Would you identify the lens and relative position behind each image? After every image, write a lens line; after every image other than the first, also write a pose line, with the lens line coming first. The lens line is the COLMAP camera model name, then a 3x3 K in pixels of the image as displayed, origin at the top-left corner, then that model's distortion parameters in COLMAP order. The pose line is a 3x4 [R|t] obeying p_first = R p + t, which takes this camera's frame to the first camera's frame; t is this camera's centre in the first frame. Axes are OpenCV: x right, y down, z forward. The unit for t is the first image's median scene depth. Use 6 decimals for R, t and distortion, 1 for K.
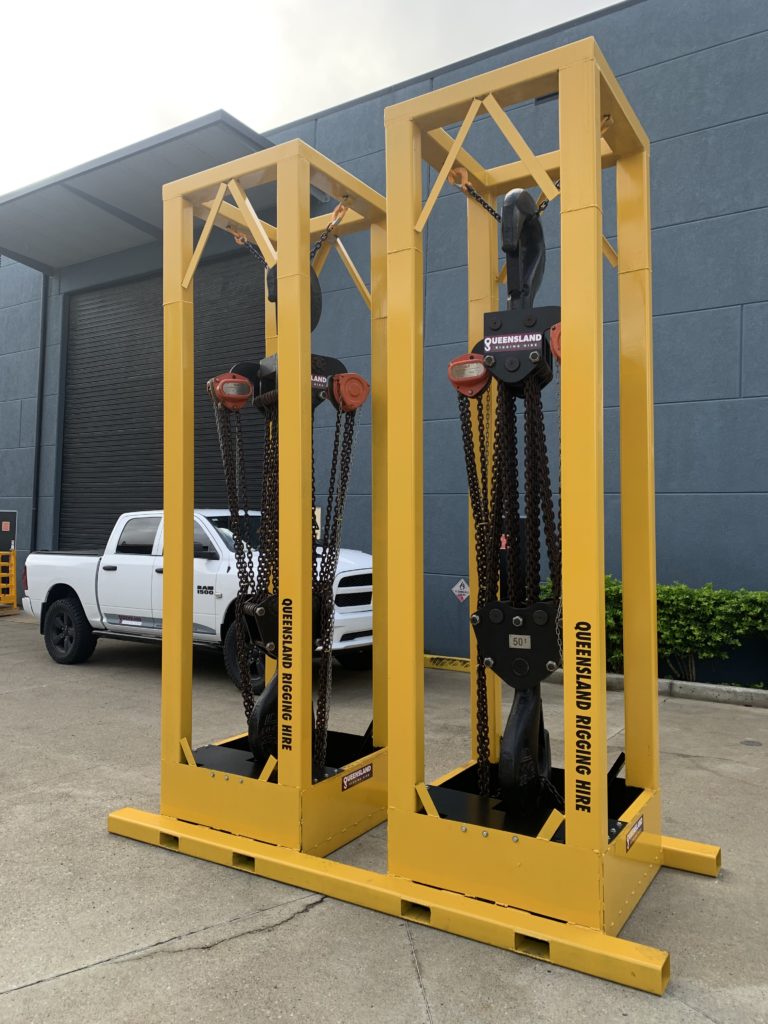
lens RADIAL K [[777.2, 0, 386.4], [0, 777.2, 509.7], [0, 0, 1]] dist [0.037339, -0.001056]
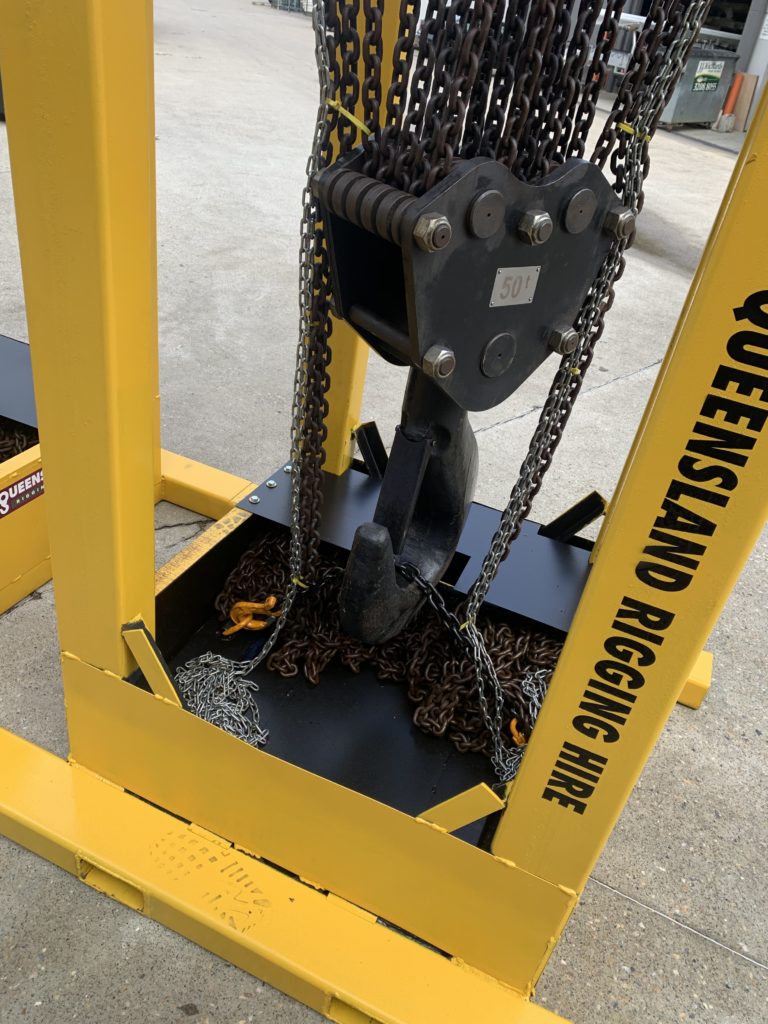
lens RADIAL K [[777.2, 0, 380.9], [0, 777.2, 512.8], [0, 0, 1]] dist [0.037339, -0.001056]
pose [[0.977026, 0.026709, 0.211438, 0.089520], [-0.142197, 0.820686, 0.553402, 0.086446], [-0.158744, -0.570754, 0.805630, 0.796615]]
